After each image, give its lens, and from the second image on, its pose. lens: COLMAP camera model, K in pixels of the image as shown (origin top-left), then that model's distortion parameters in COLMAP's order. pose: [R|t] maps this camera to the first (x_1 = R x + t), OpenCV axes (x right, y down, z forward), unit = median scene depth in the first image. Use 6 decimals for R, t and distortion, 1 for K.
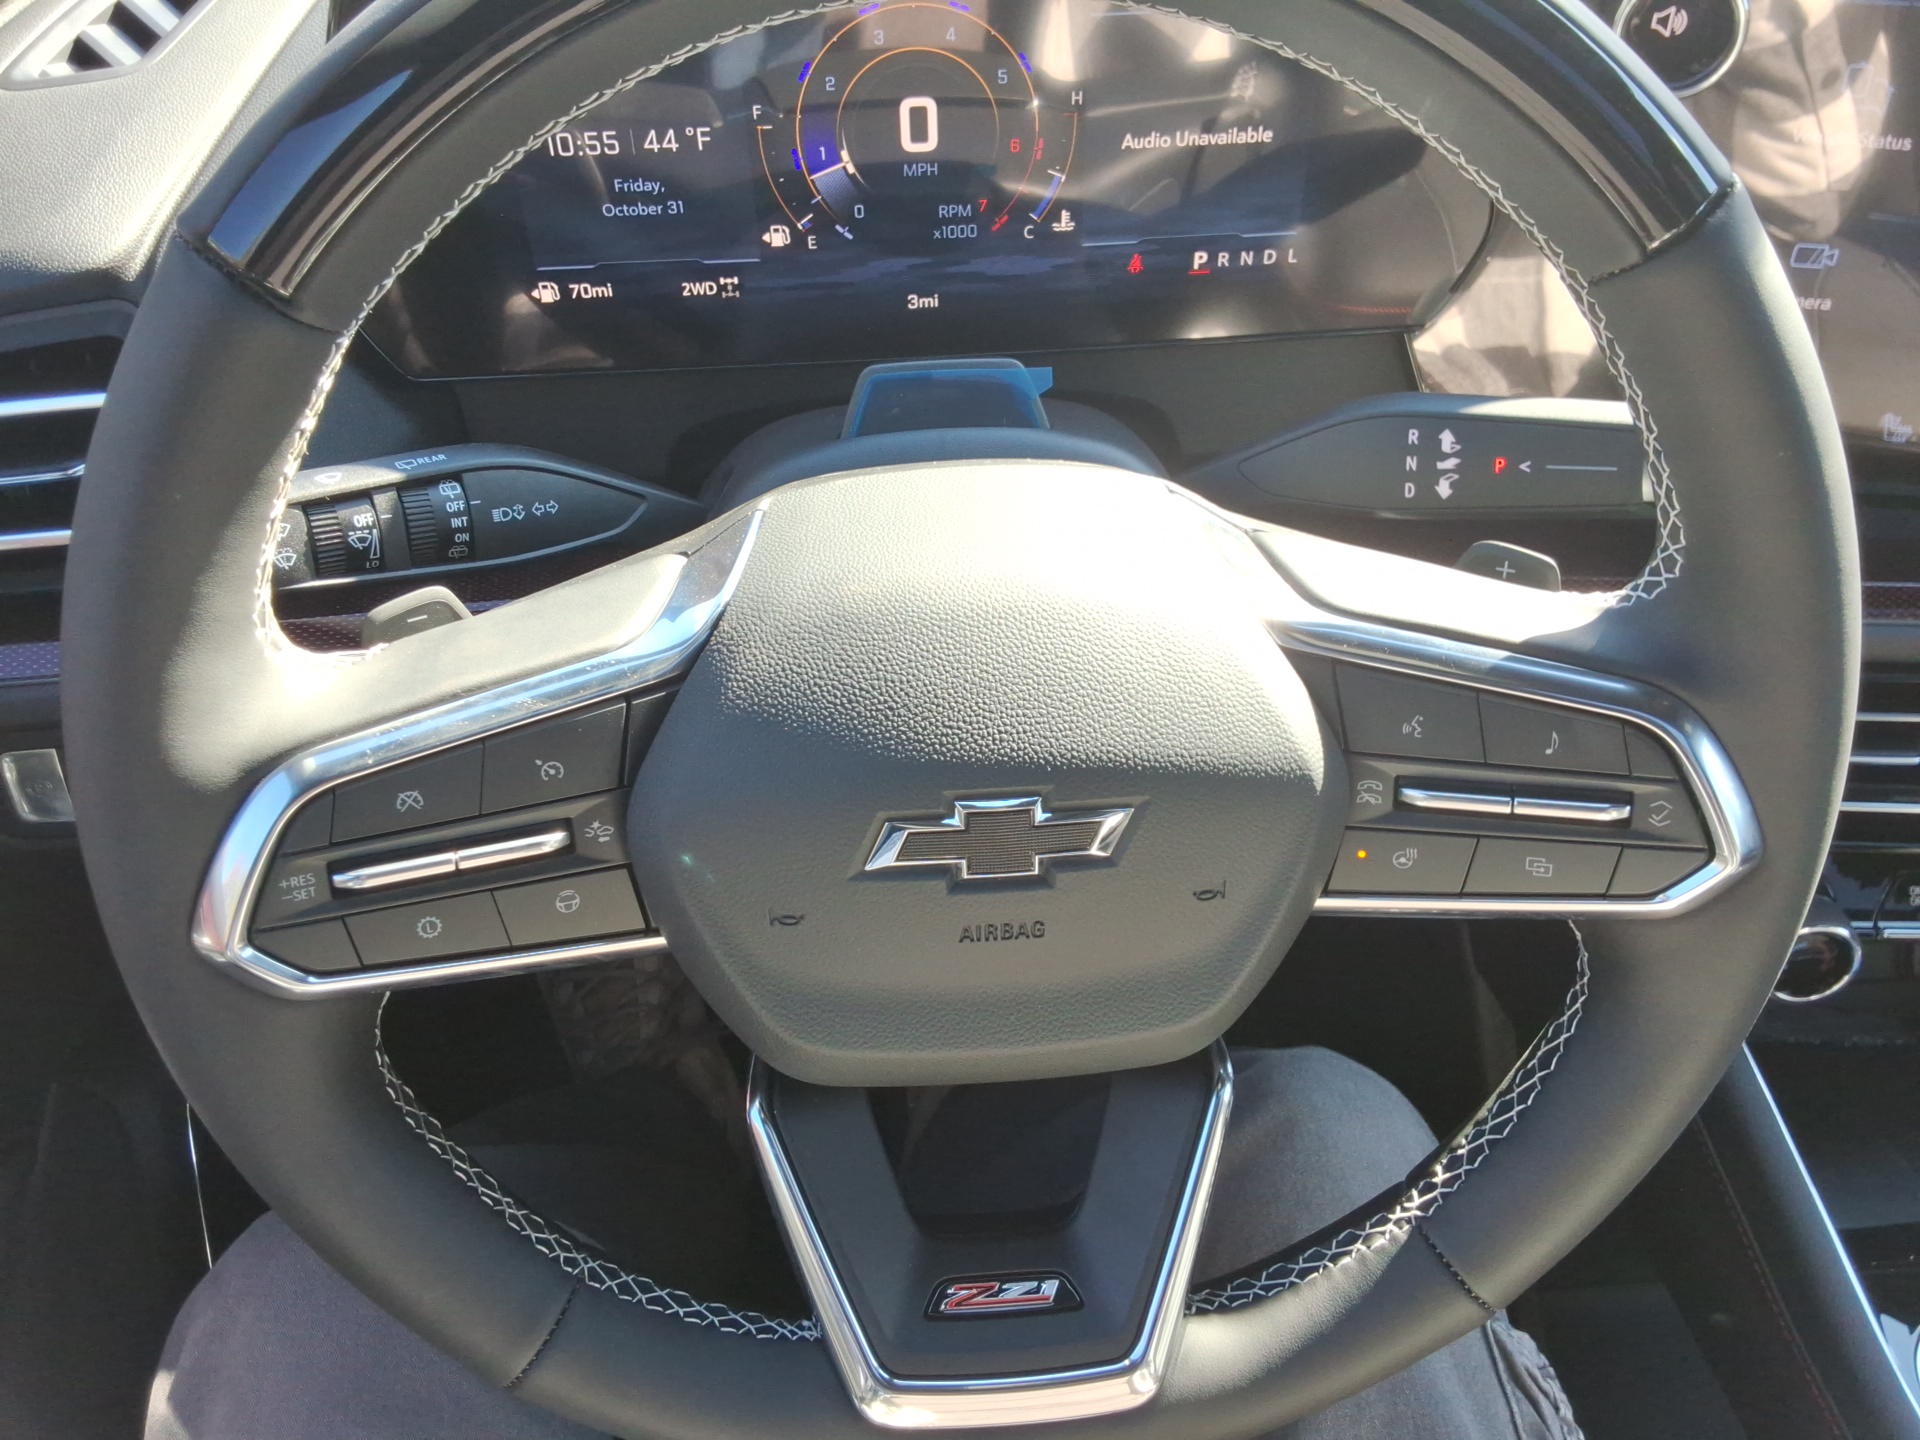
lens RADIAL K [[1551.1, 0, 966.1], [0, 1551.1, 733.8], [0, 0, 1]] dist [0.132456, -0.194707]
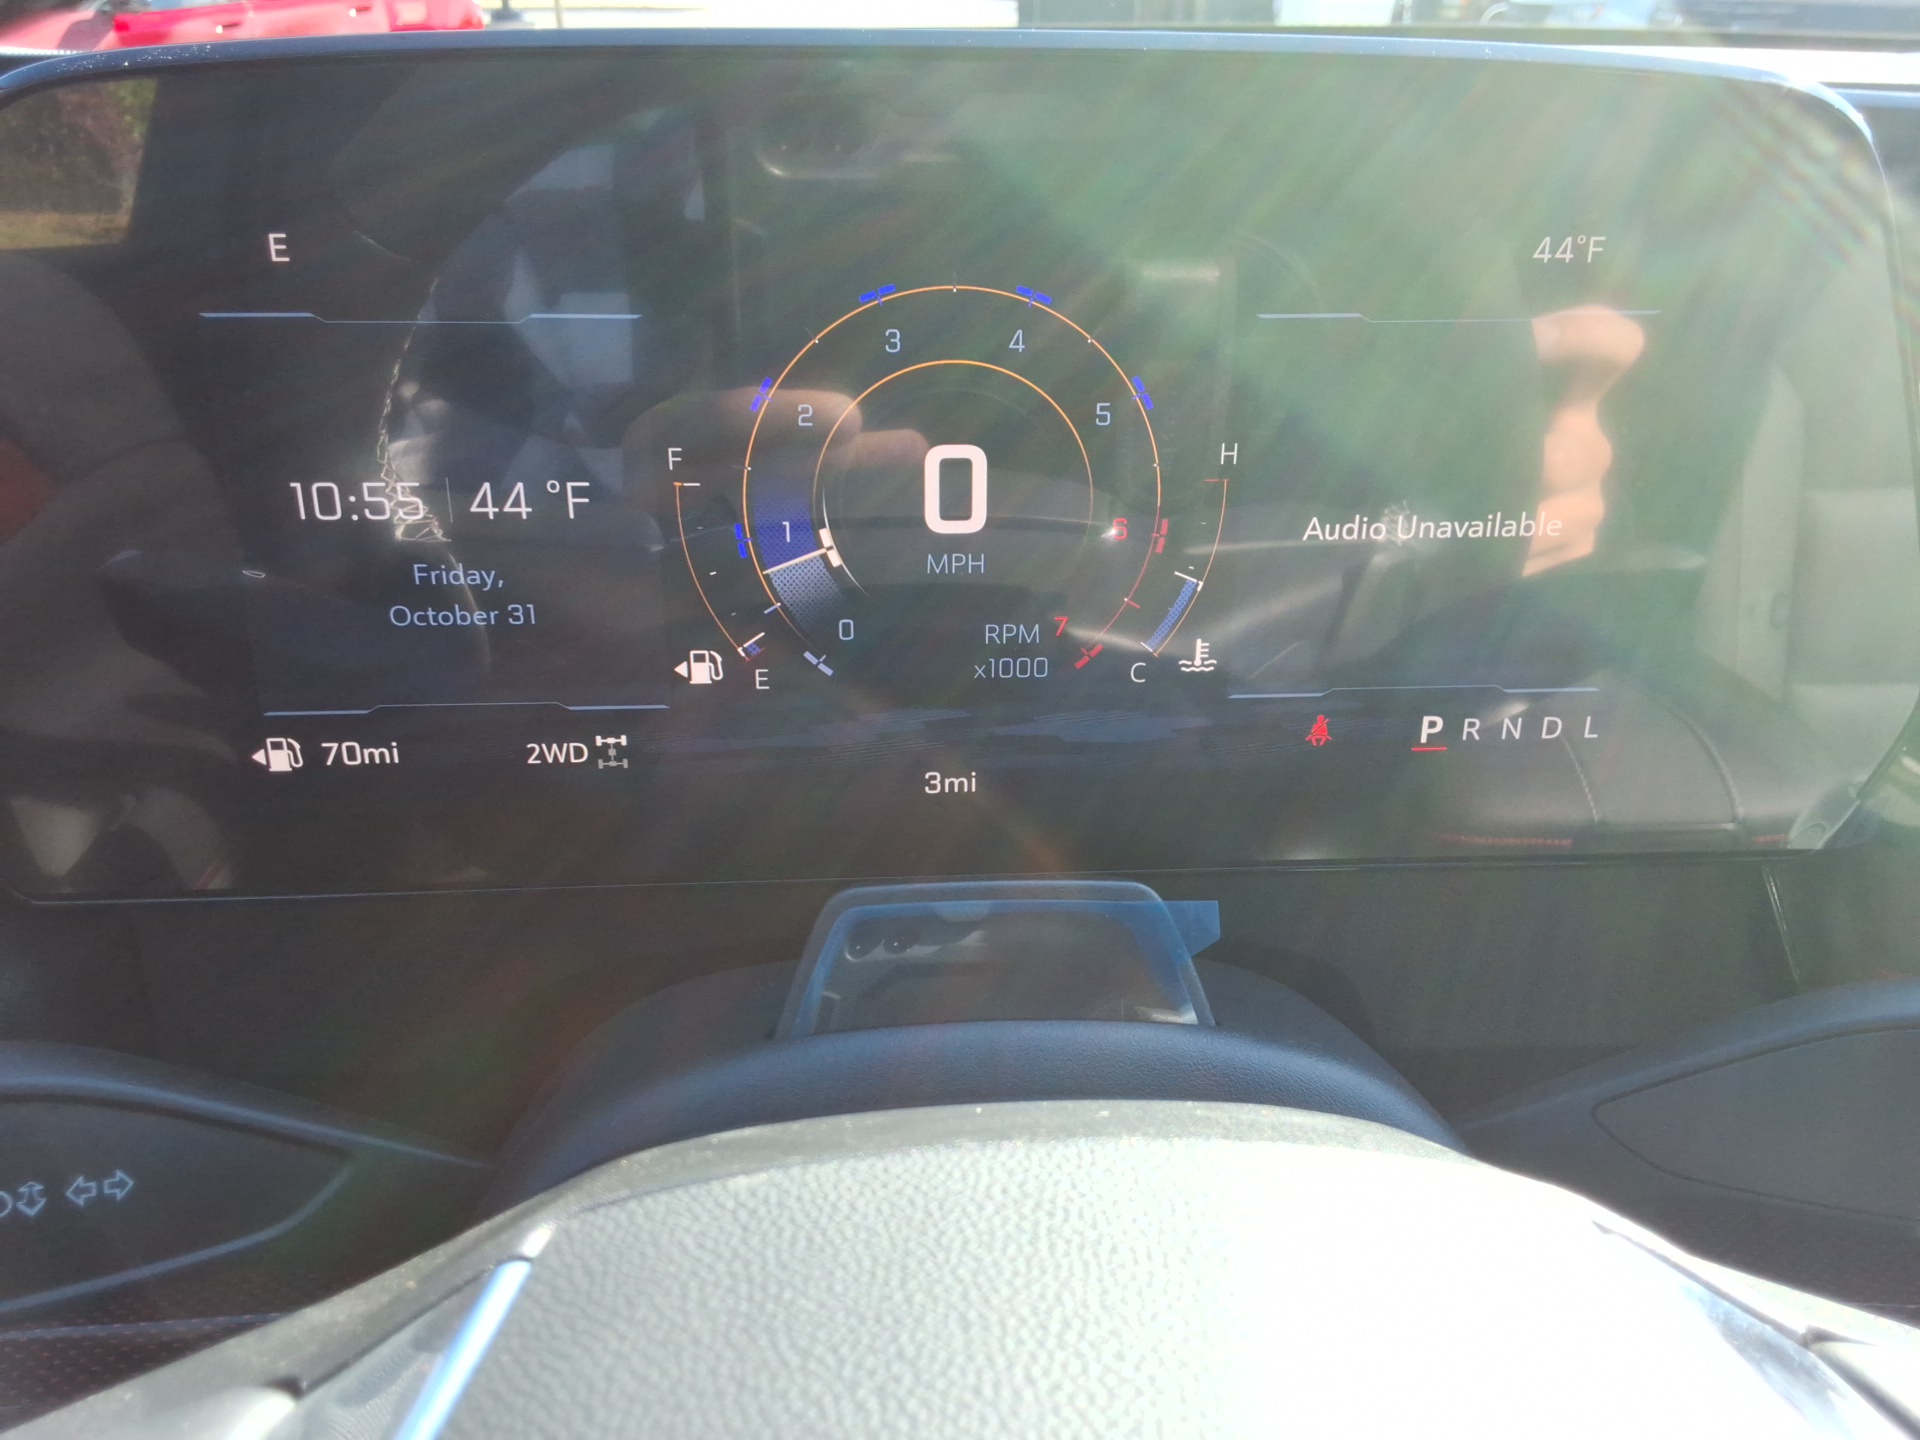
lens RADIAL K [[1551.1, 0, 966.1], [0, 1551.1, 733.8], [0, 0, 1]] dist [0.132456, -0.194707]
pose [[0.999699, 0.024270, 0.003558, -0.024814], [-0.021799, 0.945542, -0.324769, -0.110606], [-0.011246, 0.324593, 0.945787, 0.464753]]
